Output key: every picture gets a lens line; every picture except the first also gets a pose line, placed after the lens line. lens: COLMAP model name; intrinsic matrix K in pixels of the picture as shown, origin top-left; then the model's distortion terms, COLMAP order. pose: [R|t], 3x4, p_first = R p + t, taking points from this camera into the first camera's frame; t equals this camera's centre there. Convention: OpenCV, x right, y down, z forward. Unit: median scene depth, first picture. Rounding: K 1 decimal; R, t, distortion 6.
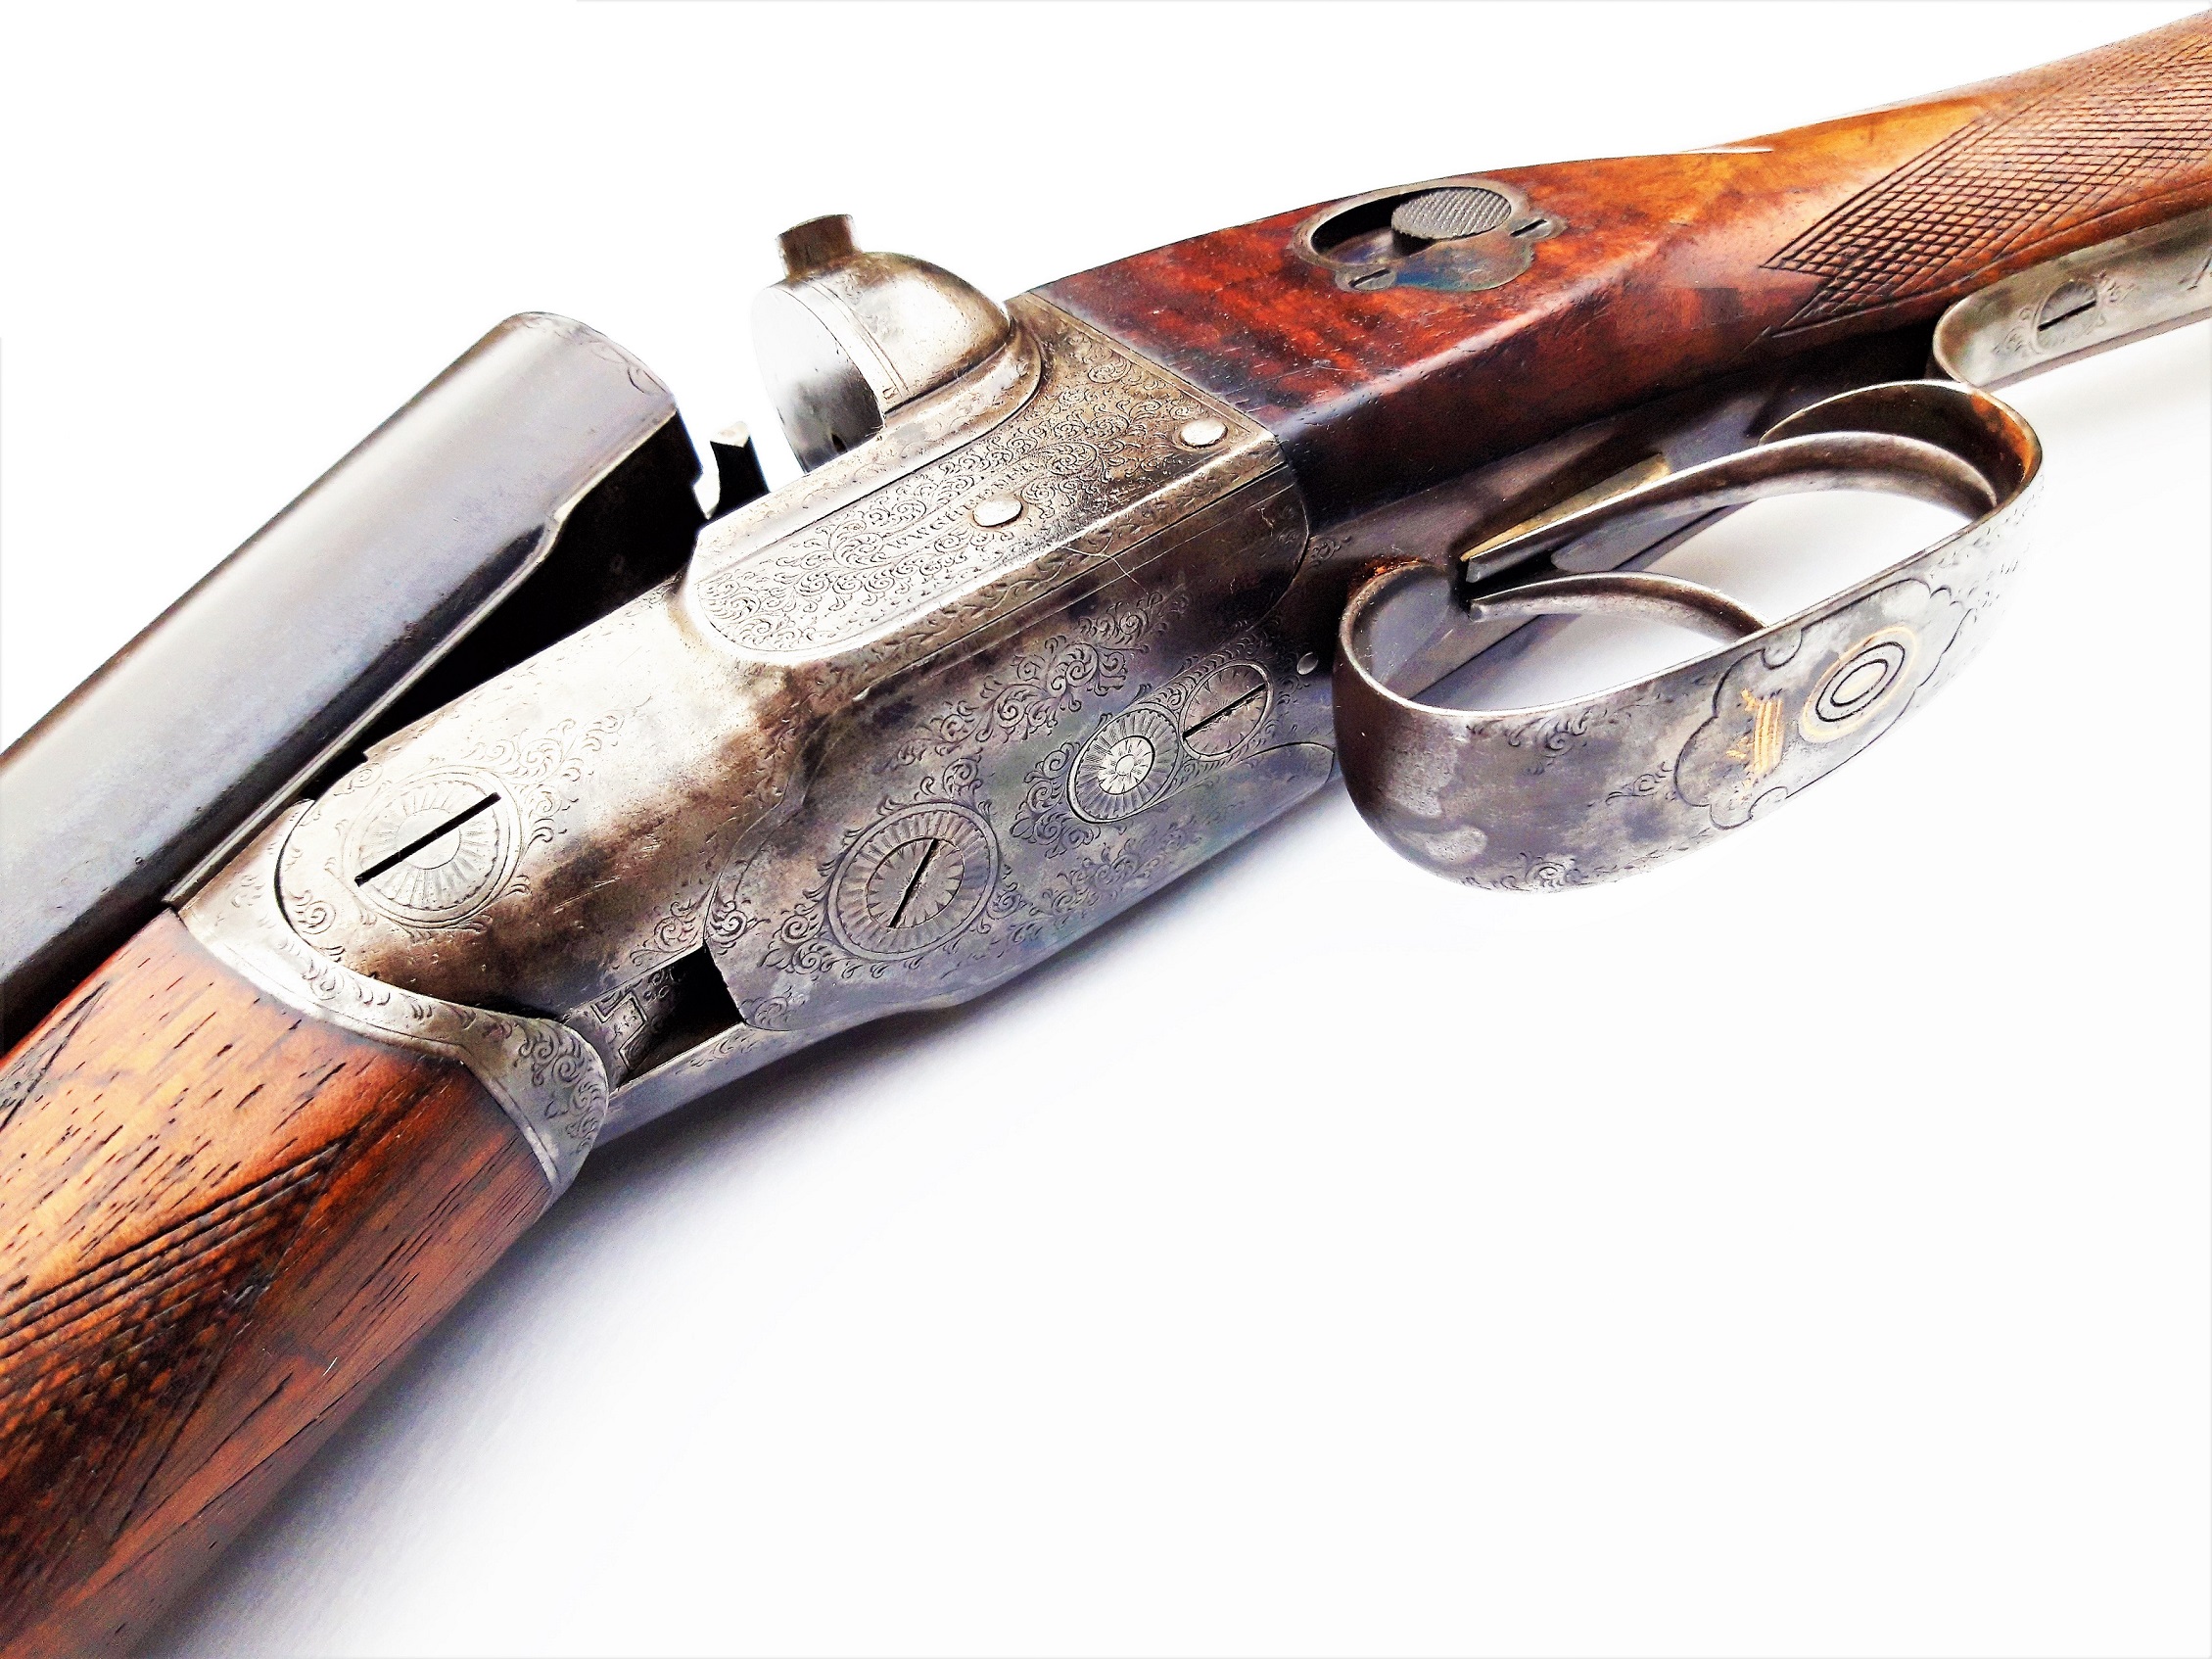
lens RADIAL K [[1807.5, 0, 1106.0], [0, 1807.5, 829.5], [0, 0, 1]] dist [0.078188, -0.180424]
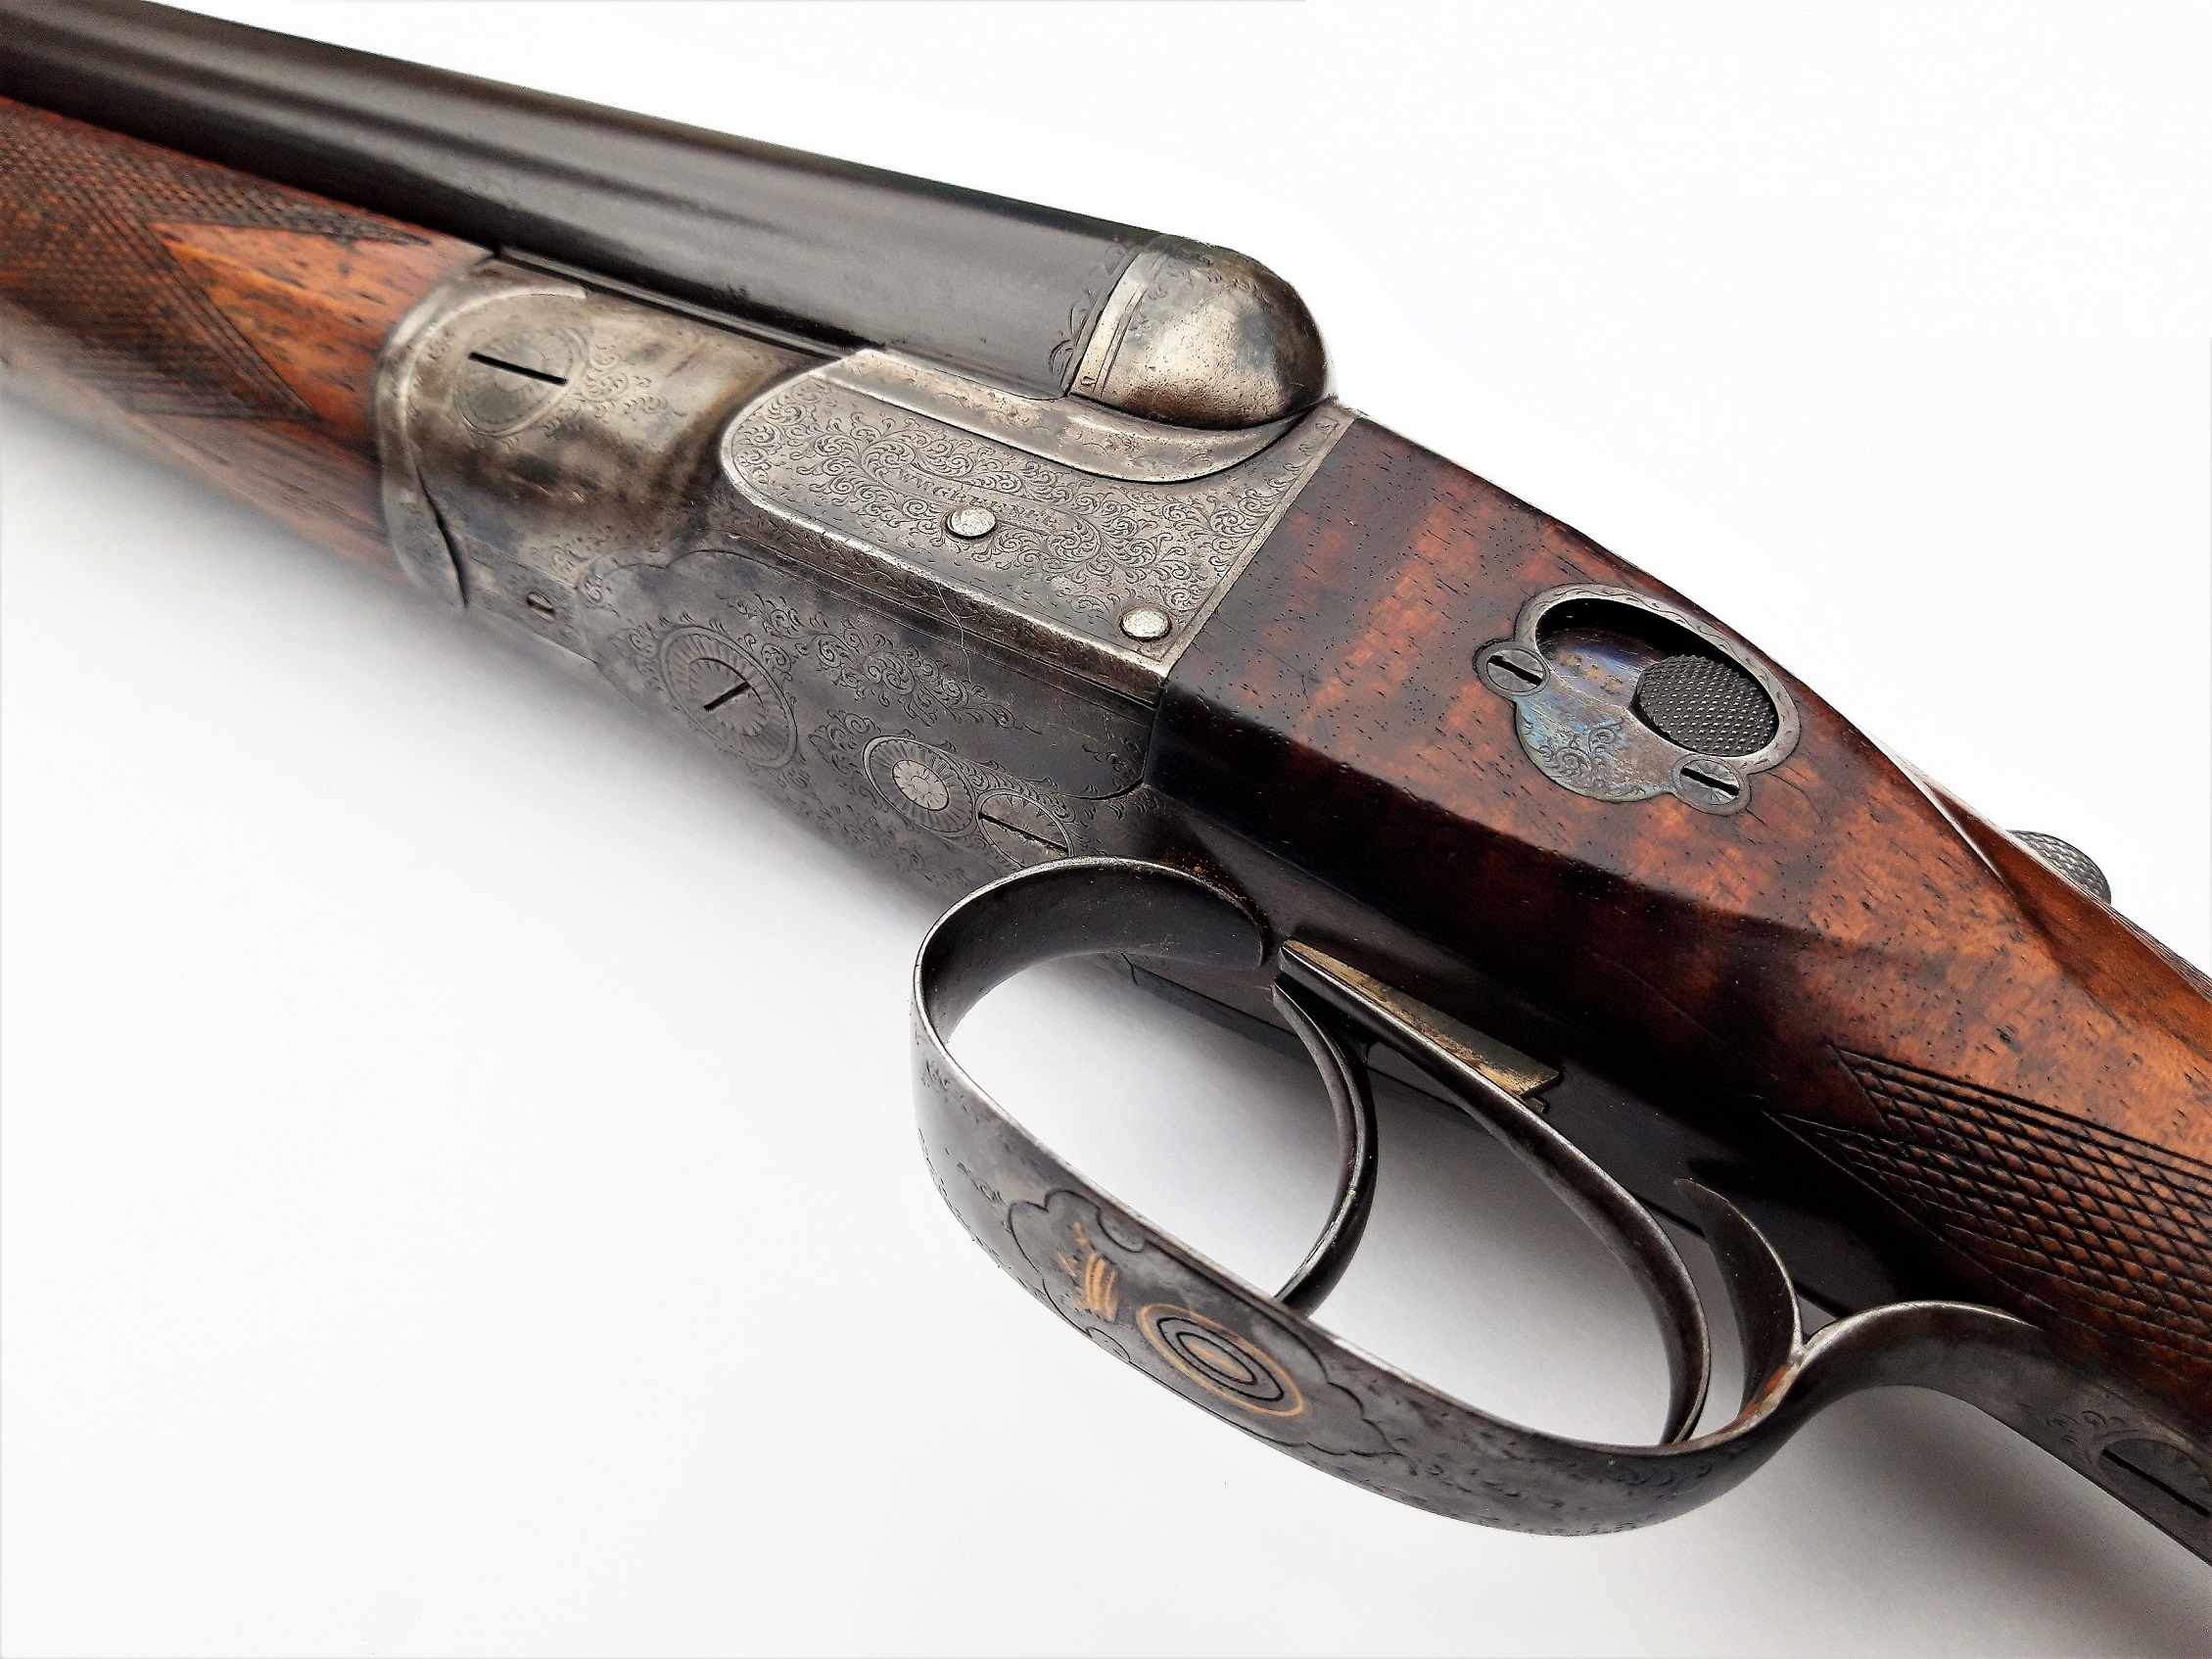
lens RADIAL K [[1807.5, 0, 1106.0], [0, 1807.5, 829.5], [0, 0, 1]] dist [0.078188, -0.180424]
pose [[0.447267, 0.774851, -0.446719, 0.568850], [-0.686731, 0.617507, 0.383517, -0.515453], [0.573021, 0.135242, 0.808305, 0.238135]]
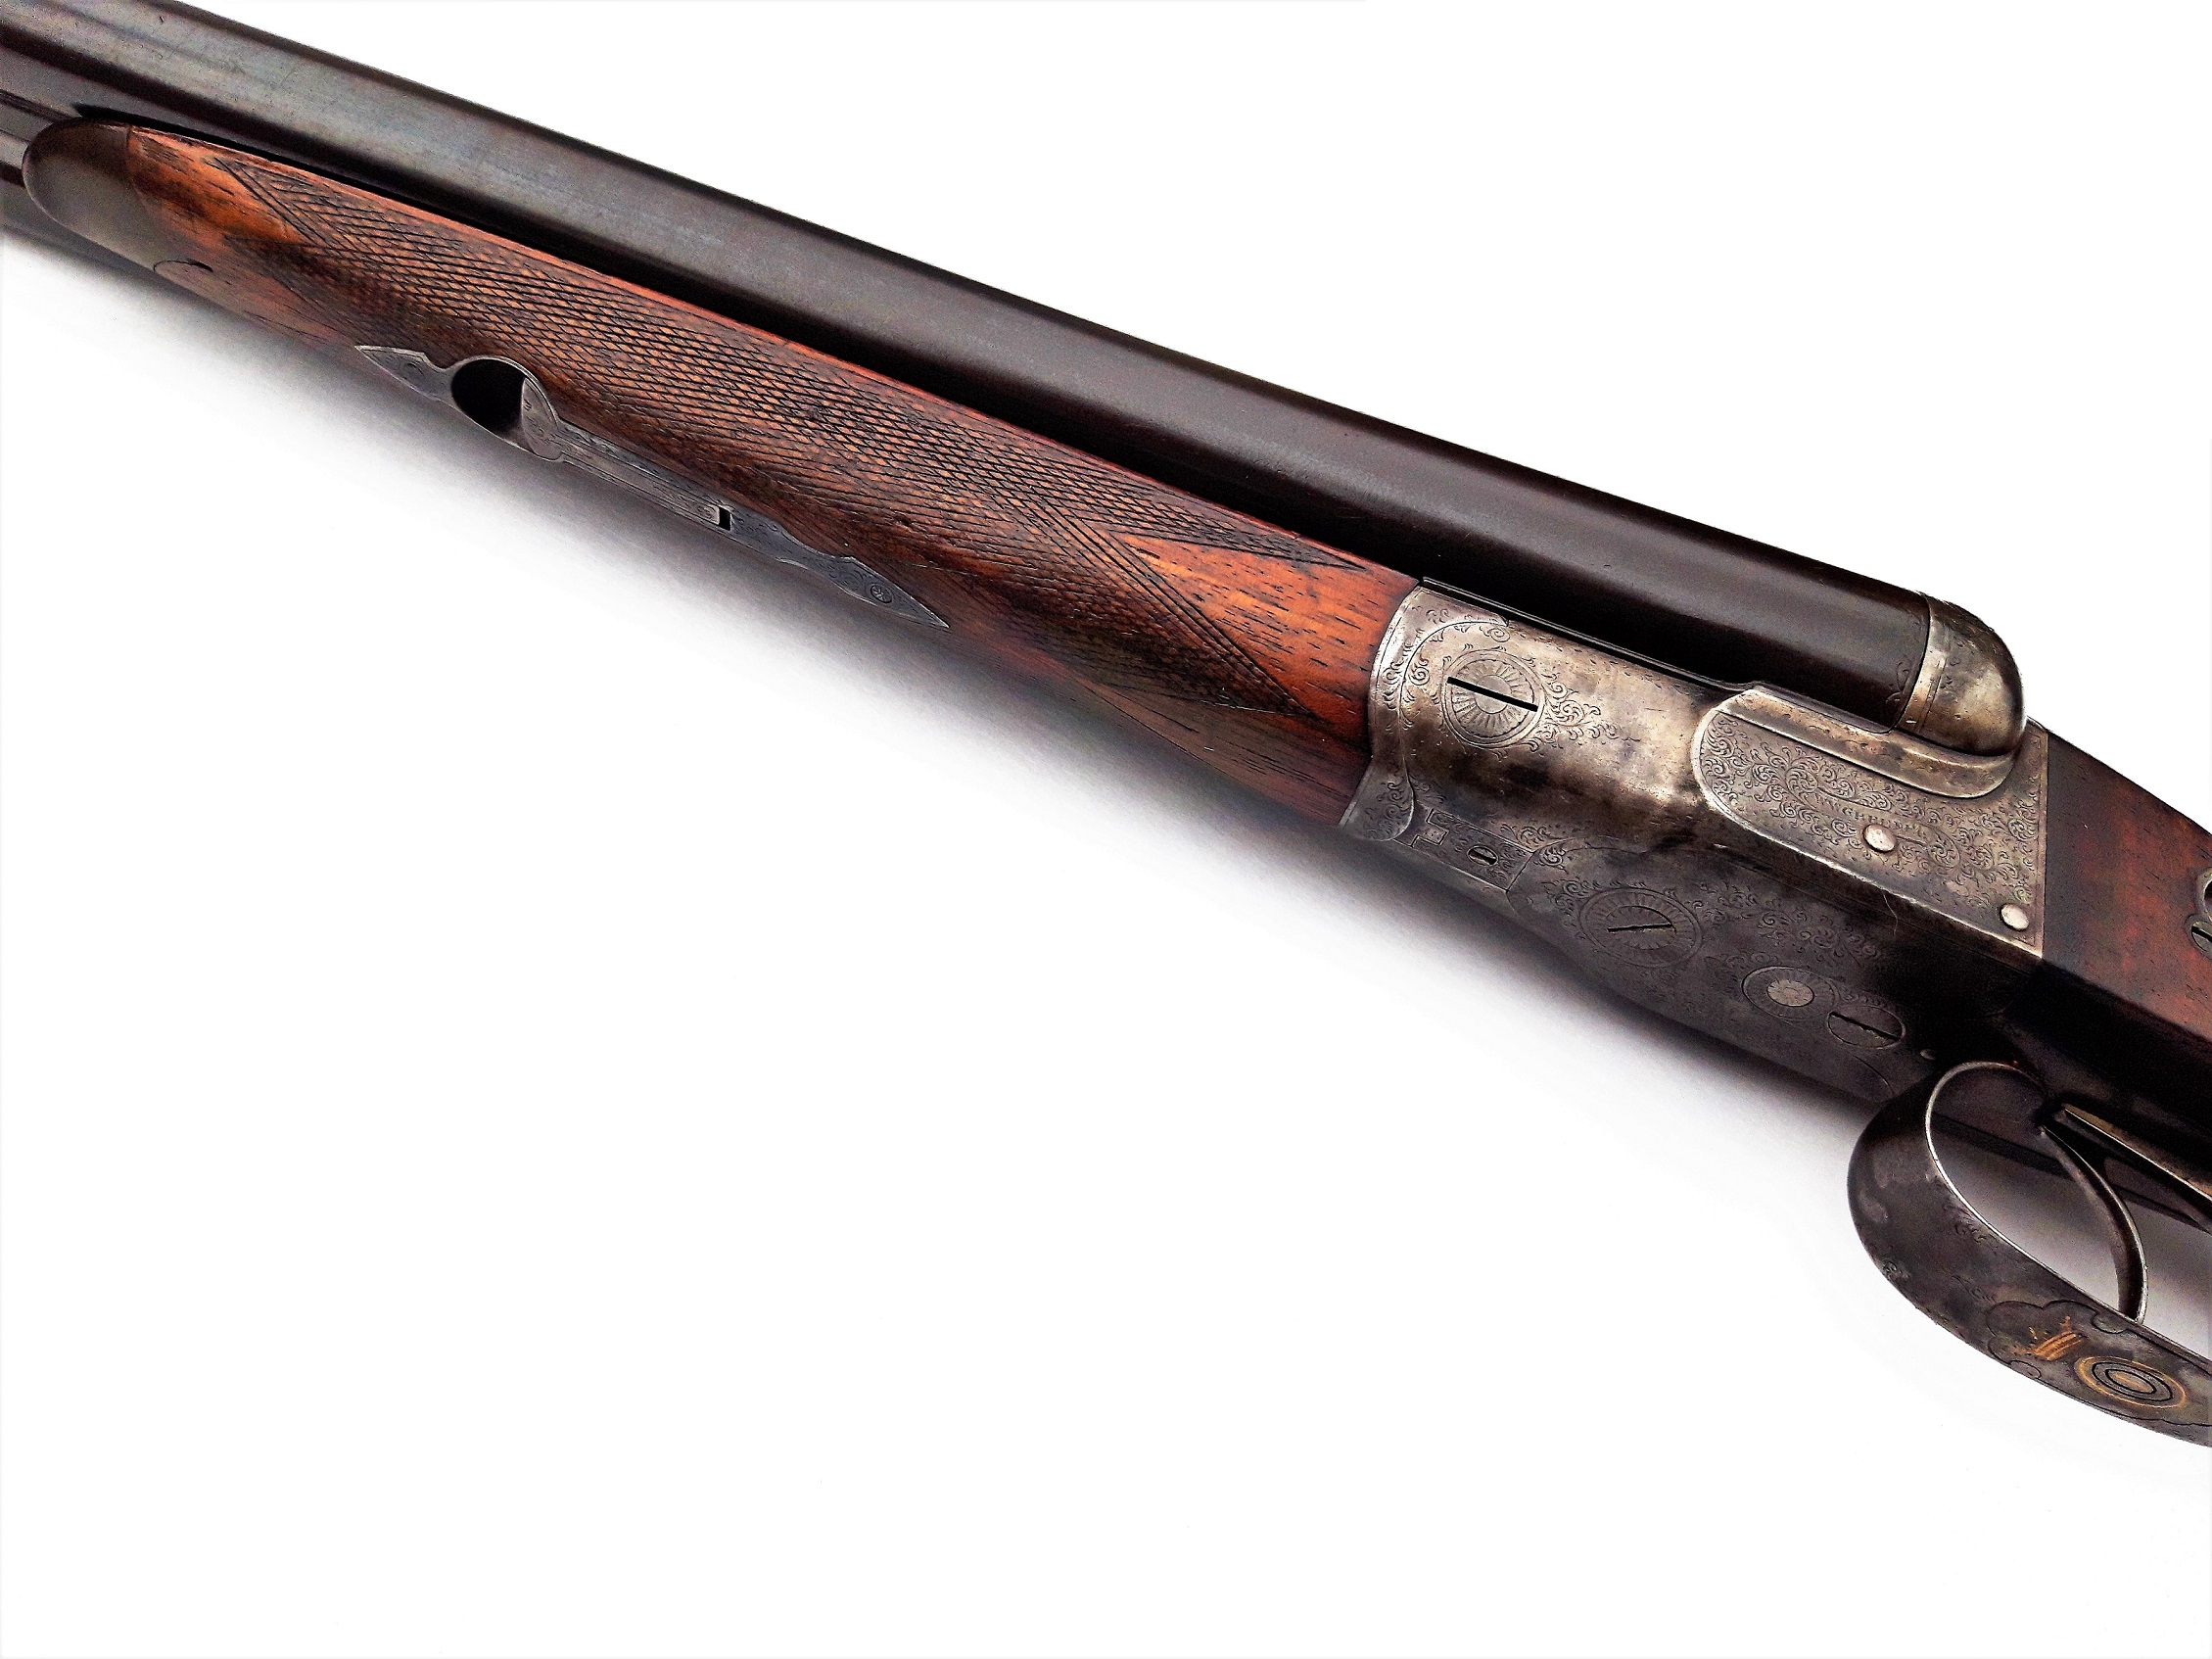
lens RADIAL K [[1807.5, 0, 1106.0], [0, 1807.5, 829.5], [0, 0, 1]] dist [0.078188, -0.180424]
pose [[0.538005, 0.815509, -0.213297, -0.089879], [-0.758903, 0.578743, 0.298535, -0.143614], [0.366902, 0.001259, 0.930259, -0.678781]]
